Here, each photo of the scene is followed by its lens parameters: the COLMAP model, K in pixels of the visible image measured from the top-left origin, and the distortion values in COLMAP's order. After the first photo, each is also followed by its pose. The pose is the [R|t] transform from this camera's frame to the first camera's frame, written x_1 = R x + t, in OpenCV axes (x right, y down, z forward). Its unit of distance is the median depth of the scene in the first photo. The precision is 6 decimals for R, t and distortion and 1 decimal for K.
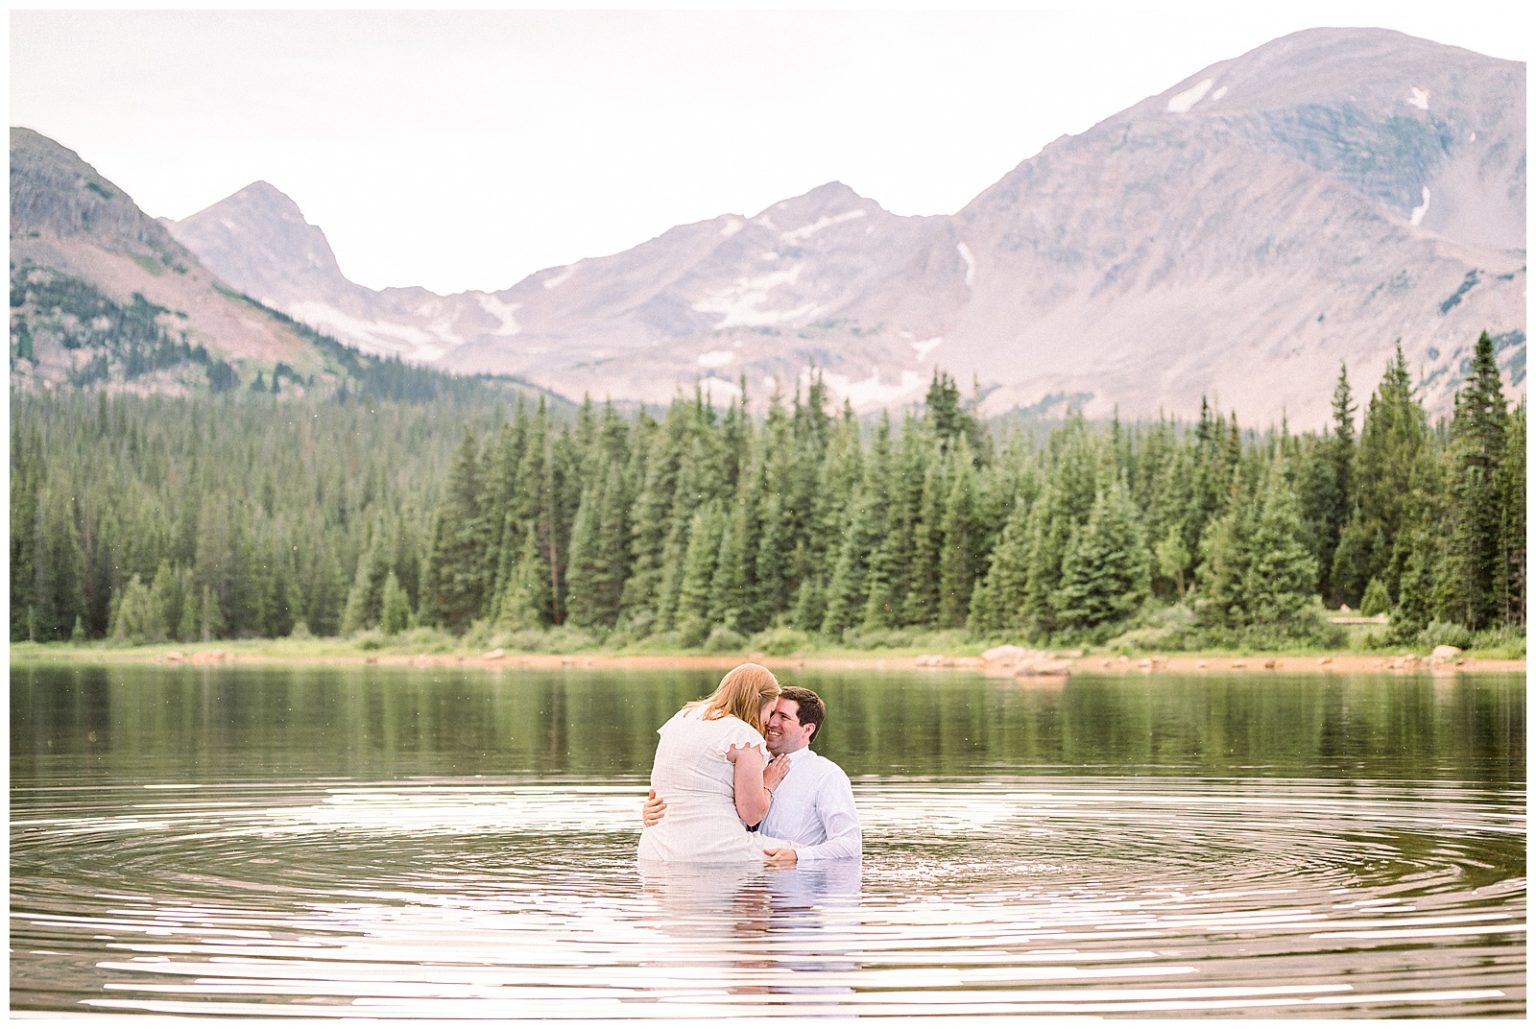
lens RADIAL K [[3136.3, 0, 760.4], [0, 3136.3, 526.8], [0, 0, 1]] dist [-0.160123, 0.000000]
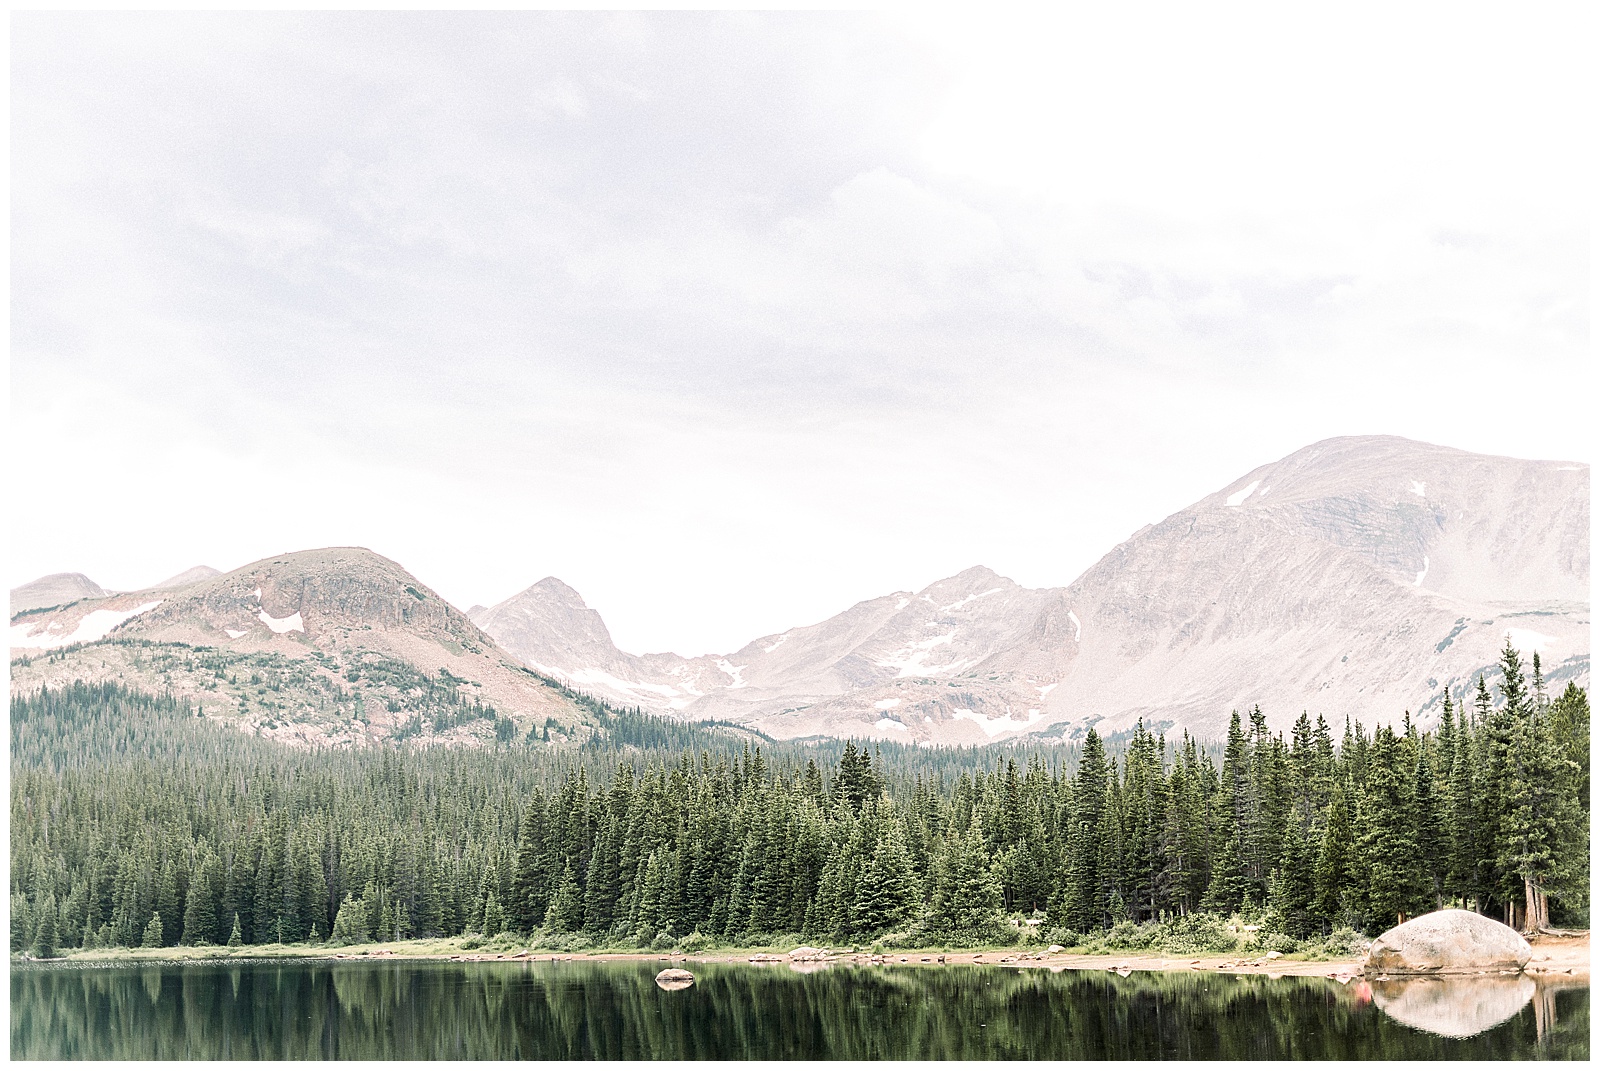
lens RADIAL K [[2457.6, 0, 887.5], [0, 2457.6, 547.8], [0, 0, 1]] dist [-0.021878, 0.000000]
pose [[0.997741, -0.032500, -0.058787, 0.077655], [0.025930, 0.993674, -0.109271, -0.008521], [0.061966, 0.107499, 0.992272, -0.066150]]
